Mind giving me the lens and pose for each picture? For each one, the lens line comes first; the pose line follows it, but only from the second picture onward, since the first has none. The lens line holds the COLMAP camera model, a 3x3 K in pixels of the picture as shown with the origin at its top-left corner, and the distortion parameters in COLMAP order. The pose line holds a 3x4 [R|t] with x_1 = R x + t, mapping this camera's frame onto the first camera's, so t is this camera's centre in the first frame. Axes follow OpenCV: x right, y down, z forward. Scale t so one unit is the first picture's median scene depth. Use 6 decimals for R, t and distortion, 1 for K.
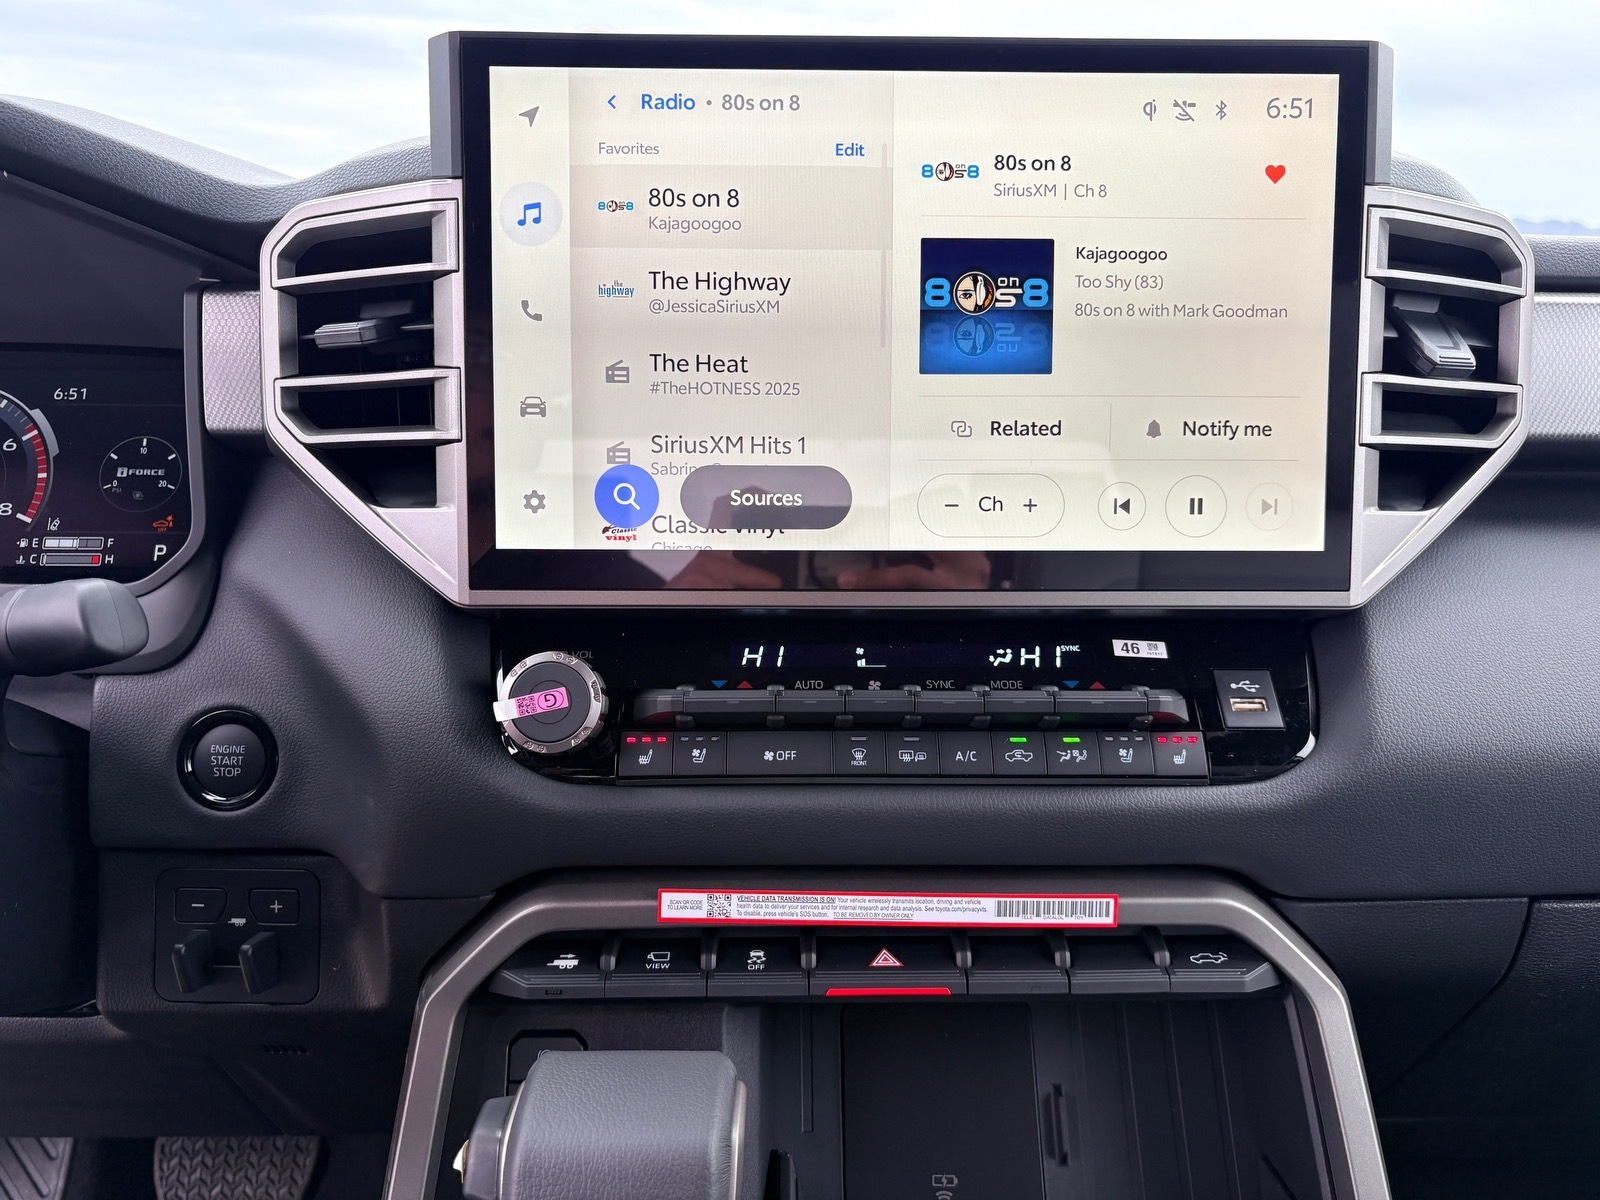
lens RADIAL K [[1216.4, 0, 797.9], [0, 1216.4, 597.0], [0, 0, 1]] dist [0.022325, -0.033157]
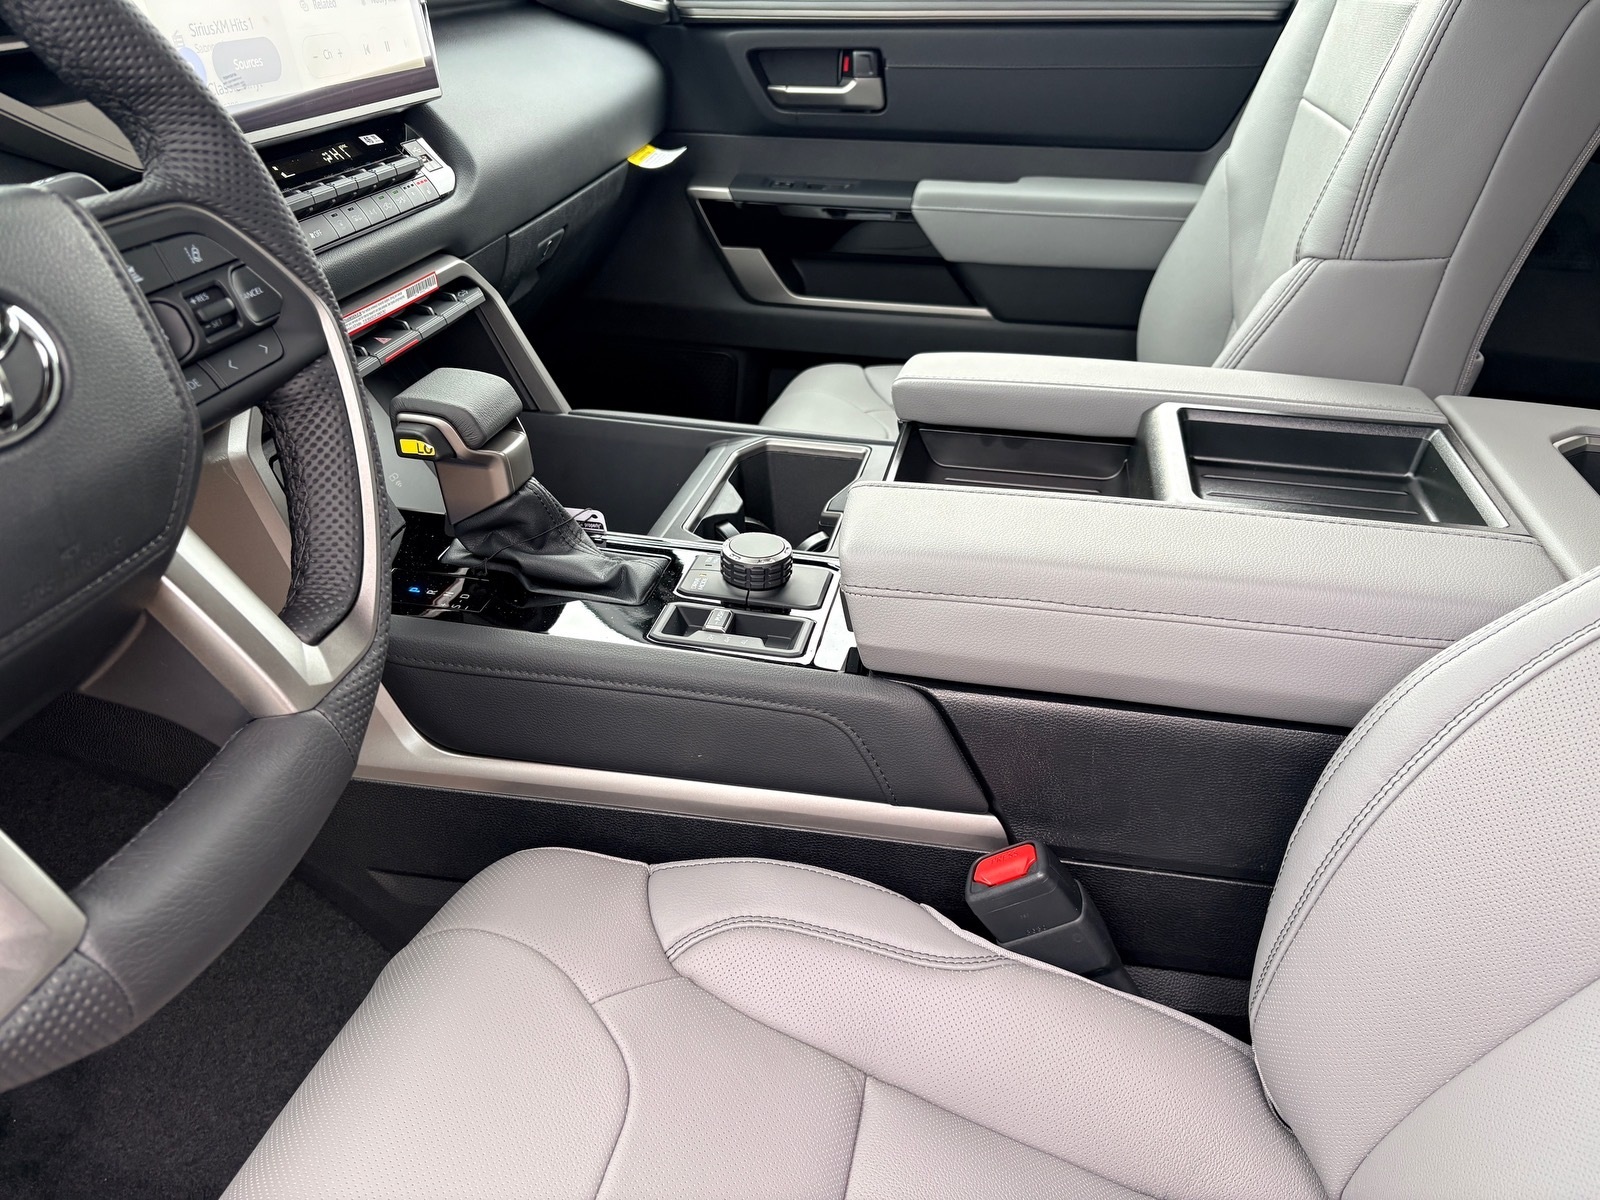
lens RADIAL K [[1216.4, 0, 792.0], [0, 1216.4, 618.9], [0, 0, 1]] dist [0.022325, -0.033157]
pose [[0.217976, -0.482886, 0.848120, -1.501949], [0.176674, 0.874182, 0.452318, -0.044472], [-0.959830, 0.051247, 0.275864, -0.035915]]
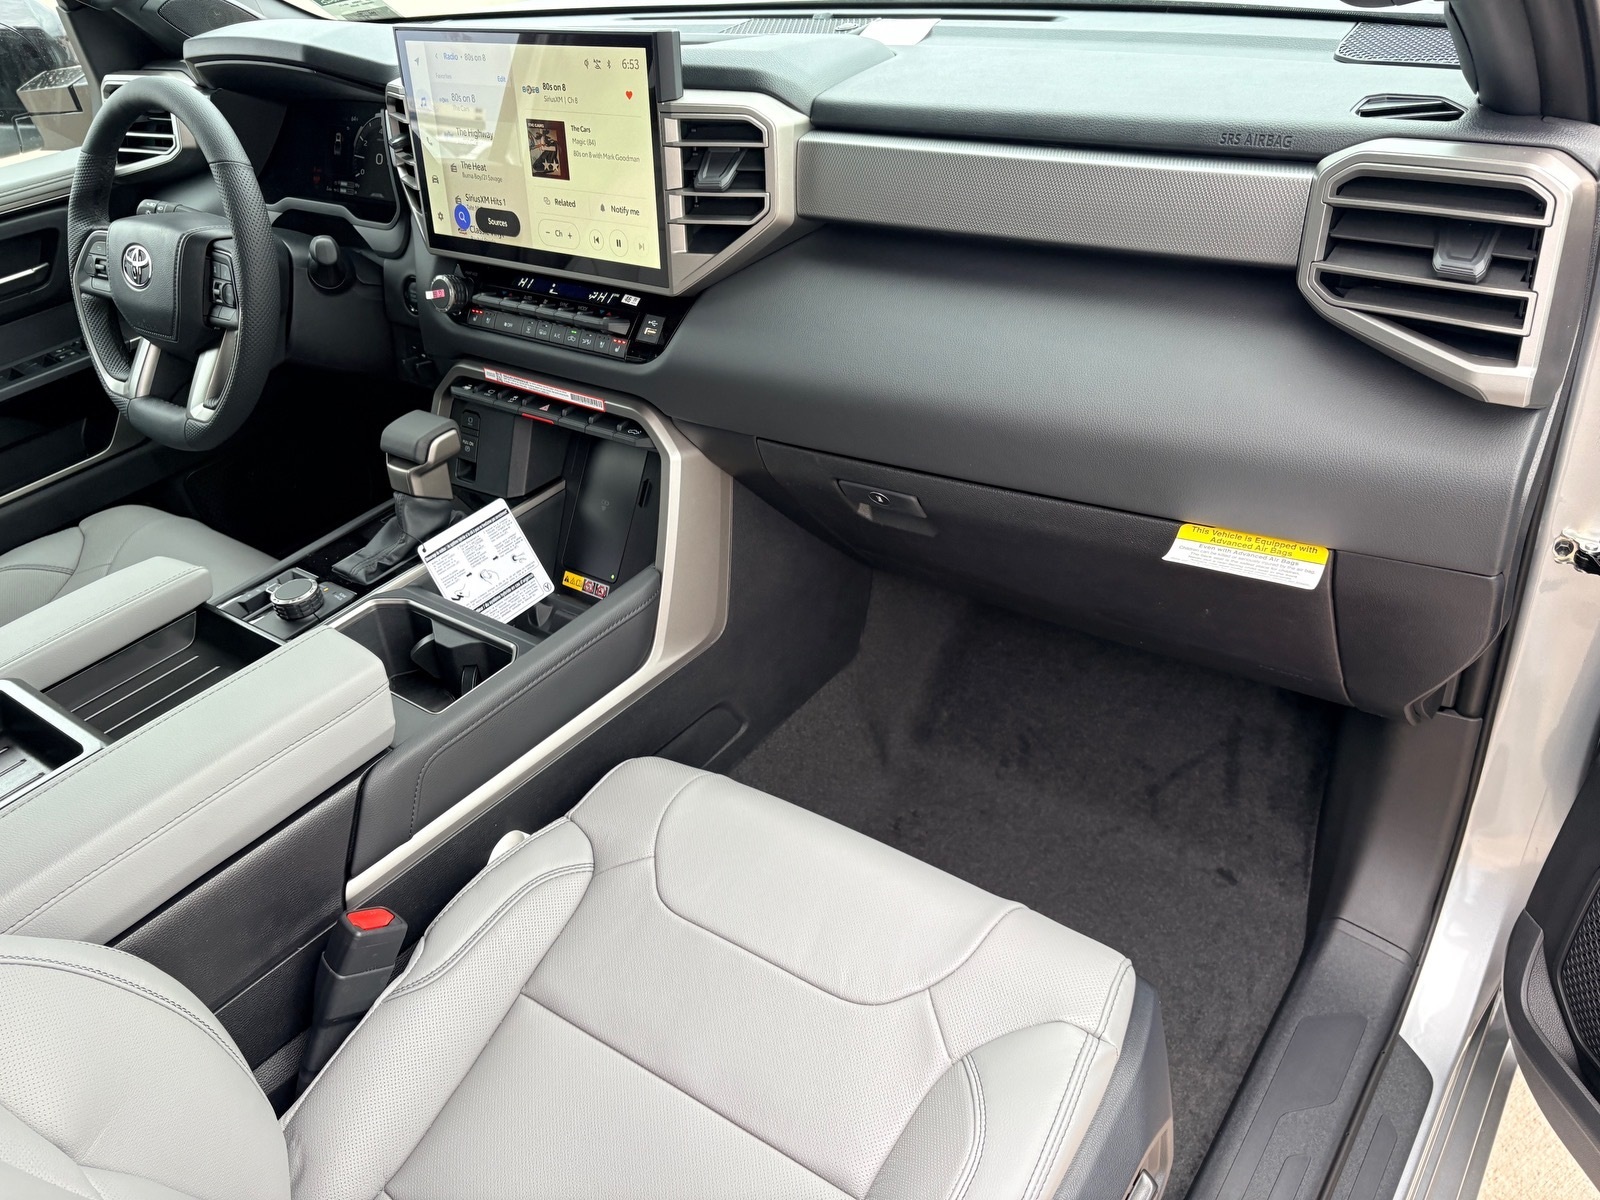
lens RADIAL K [[1216.4, 0, 800.8], [0, 1216.4, 595.5], [0, 0, 1]] dist [0.022325, -0.033157]
pose [[0.782936, 0.268864, -0.561002, 2.116106], [-0.018336, 0.911366, 0.411188, -0.431785], [0.621832, -0.311647, 0.718471, -0.688243]]
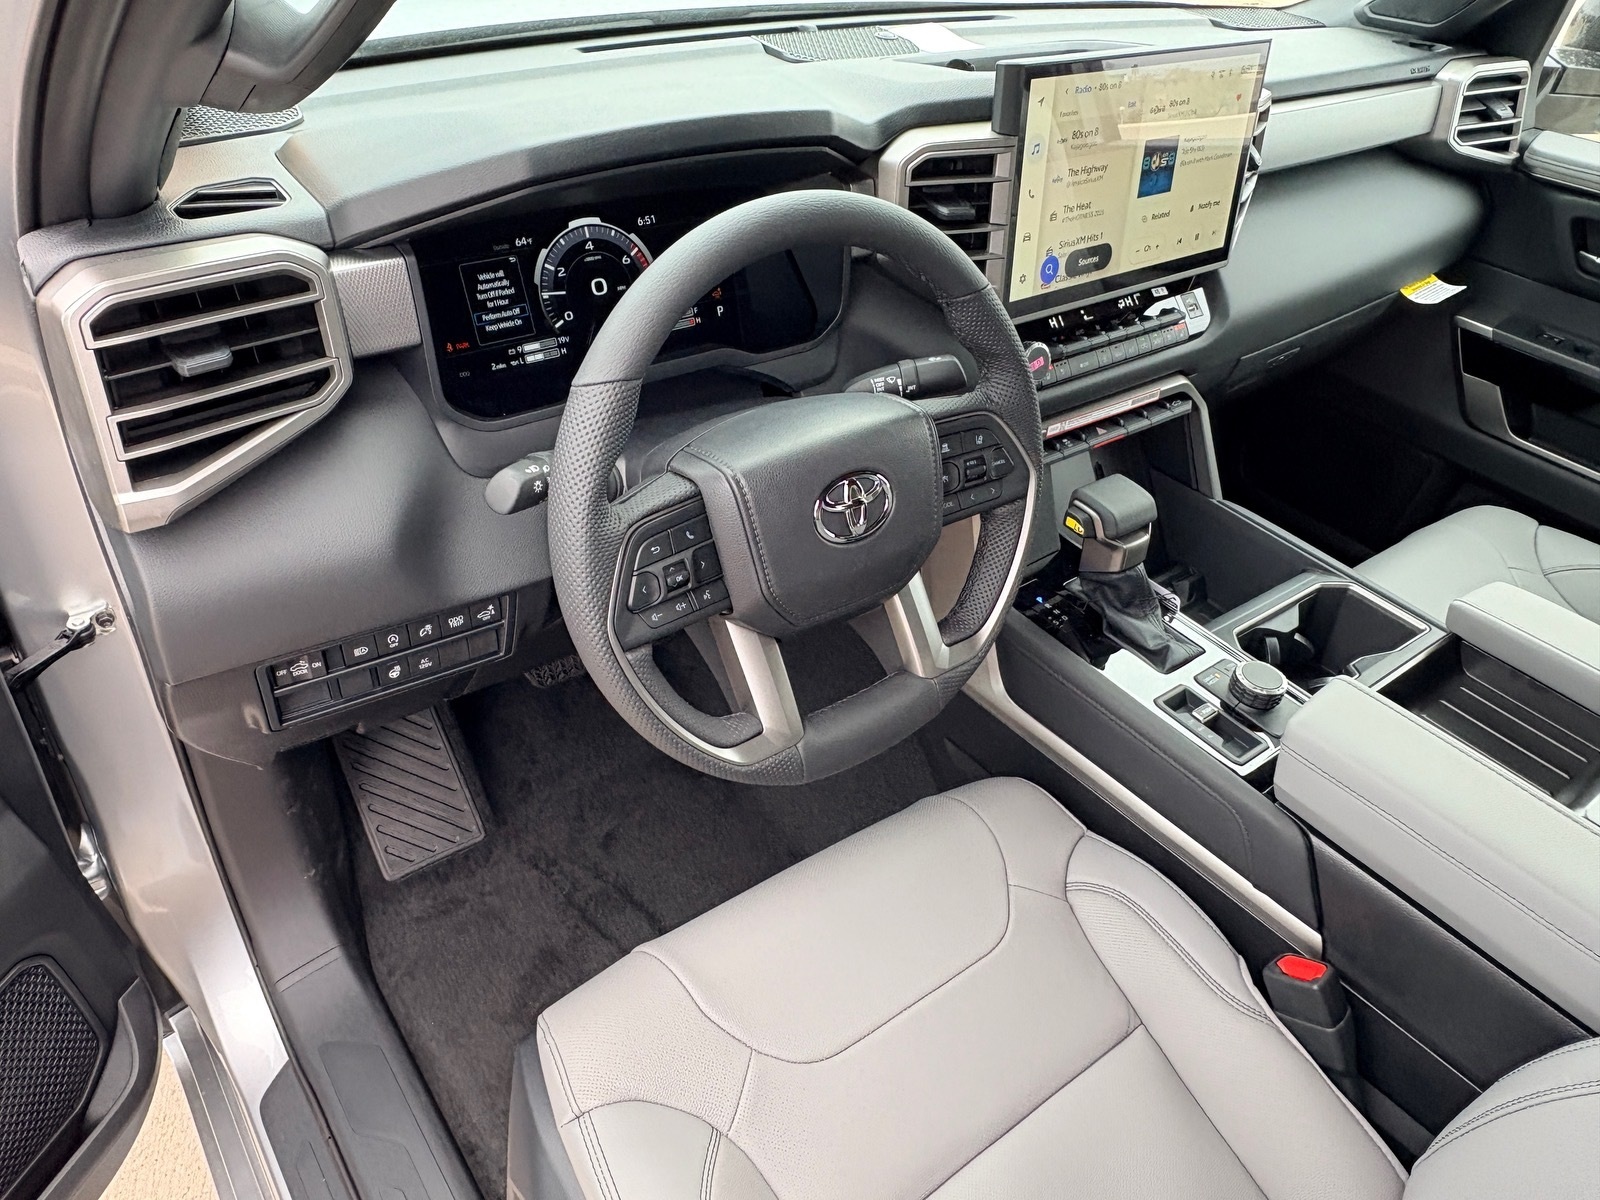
lens RADIAL K [[1091.5, 0, 774.5], [0, 1091.5, 597.2], [0, 0, 1]] dist [-0.003586, 0.006398]
pose [[0.814873, -0.310052, 0.489744, -1.795057], [0.048877, 0.878658, 0.474943, -0.551772], [-0.577575, -0.363081, 0.731149, -0.462748]]
